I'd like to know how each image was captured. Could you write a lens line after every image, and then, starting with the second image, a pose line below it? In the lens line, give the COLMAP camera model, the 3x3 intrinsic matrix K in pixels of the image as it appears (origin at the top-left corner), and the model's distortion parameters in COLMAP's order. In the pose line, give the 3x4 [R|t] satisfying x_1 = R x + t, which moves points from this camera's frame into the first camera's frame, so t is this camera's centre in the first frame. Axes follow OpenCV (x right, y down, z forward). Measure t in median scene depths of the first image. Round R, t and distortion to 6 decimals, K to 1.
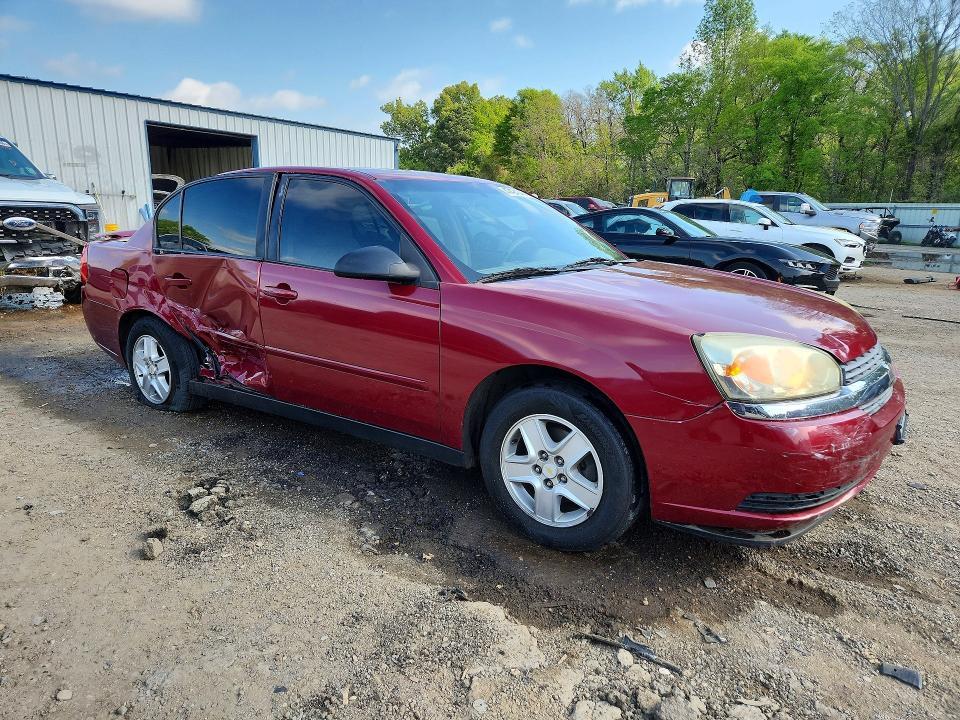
lens RADIAL K [[652.0, 0, 480.0], [0, 652.0, 360.0], [0, 0, 1]] dist [0.068337, -0.066245]
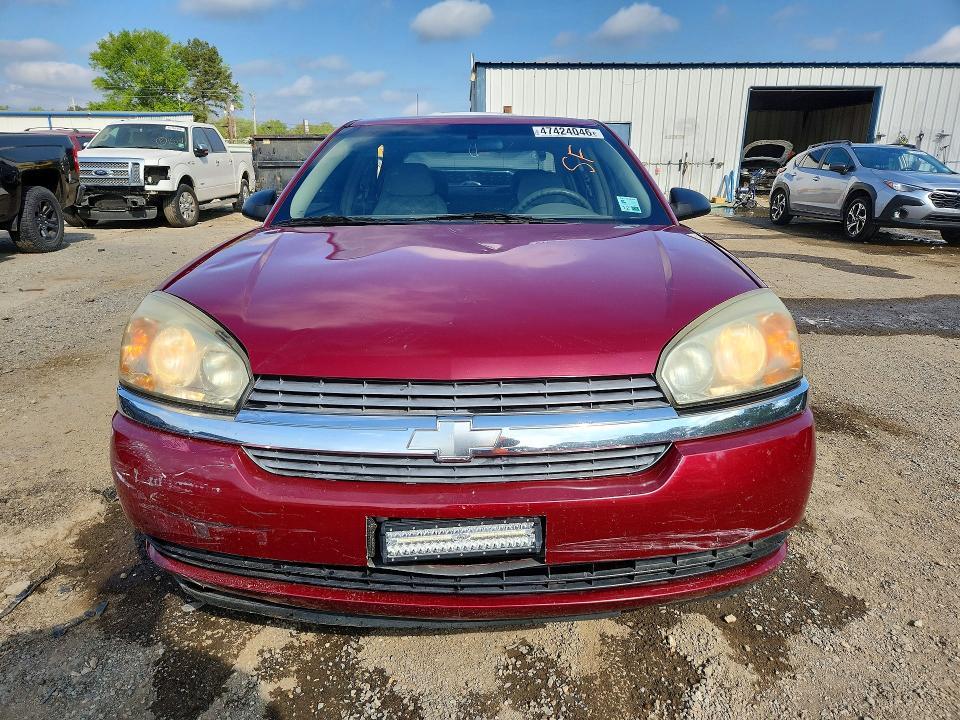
lens RADIAL K [[652.0, 0, 480.0], [0, 652.0, 360.0], [0, 0, 1]] dist [0.068337, -0.066245]
pose [[0.576513, 0.200562, -0.792091, 0.139305], [-0.166549, 0.977899, 0.126390, -0.013592], [0.799934, 0.059057, 0.597175, 0.096020]]
